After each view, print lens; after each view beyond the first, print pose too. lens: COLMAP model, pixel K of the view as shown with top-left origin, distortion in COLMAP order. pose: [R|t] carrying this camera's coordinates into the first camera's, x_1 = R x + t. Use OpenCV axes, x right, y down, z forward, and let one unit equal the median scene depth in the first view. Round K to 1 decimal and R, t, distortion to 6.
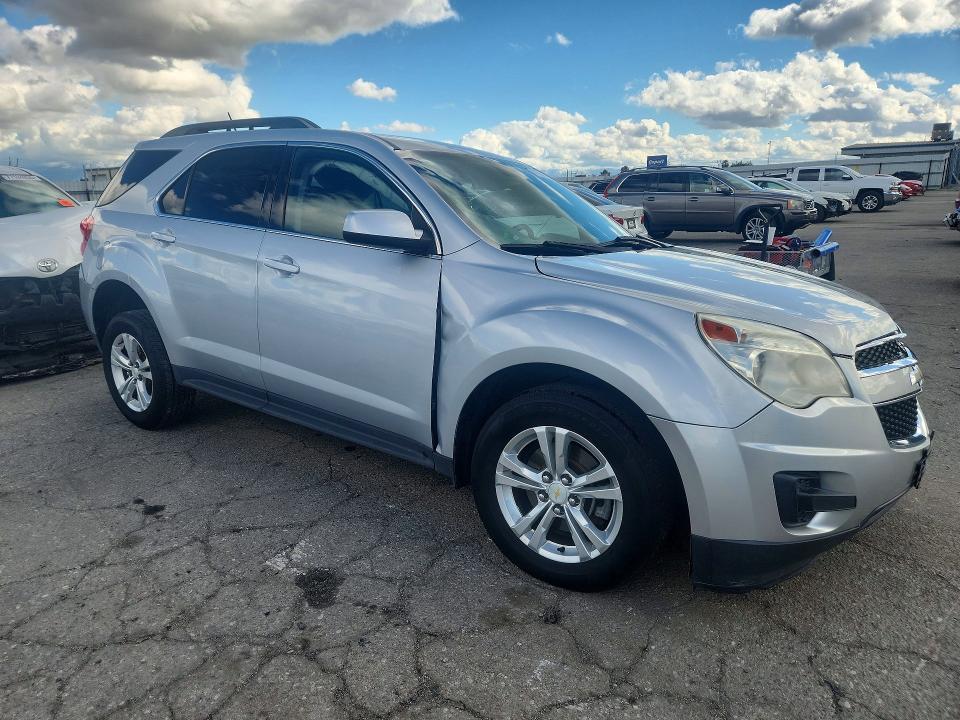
lens RADIAL K [[732.2, 0, 475.3], [0, 732.2, 360.3], [0, 0, 1]] dist [0.051393, -0.047434]
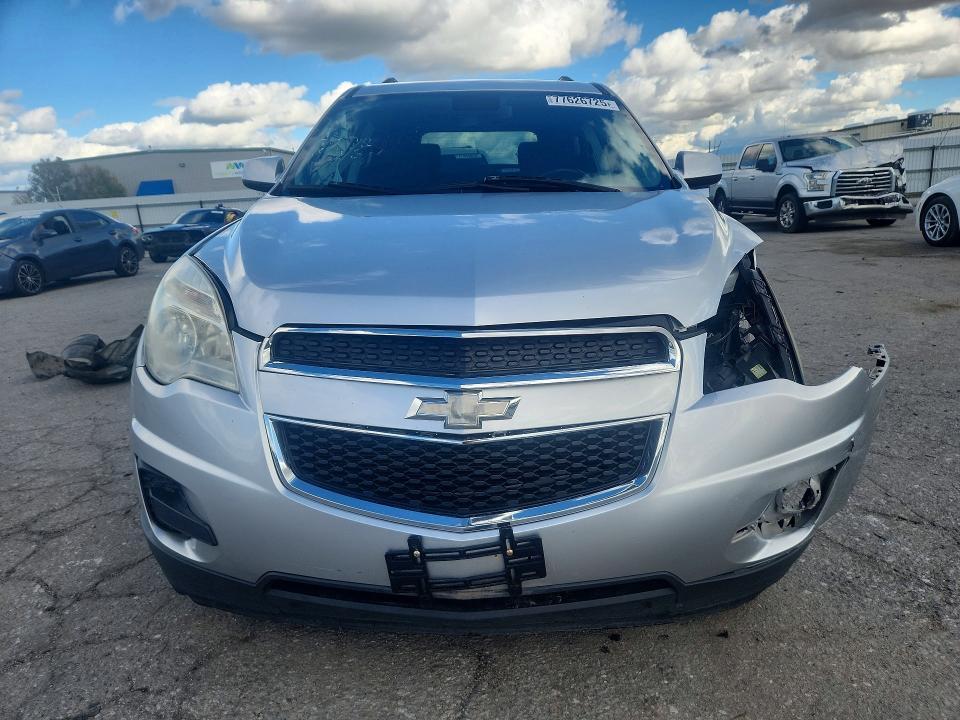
lens RADIAL K [[732.2, 0, 476.0], [0, 732.2, 363.3], [0, 0, 1]] dist [0.051393, -0.047434]
pose [[0.512530, 0.174040, -0.840847, 0.166531], [-0.147248, 0.982552, 0.113617, -0.012375], [0.845950, 0.065581, 0.529214, 0.113283]]
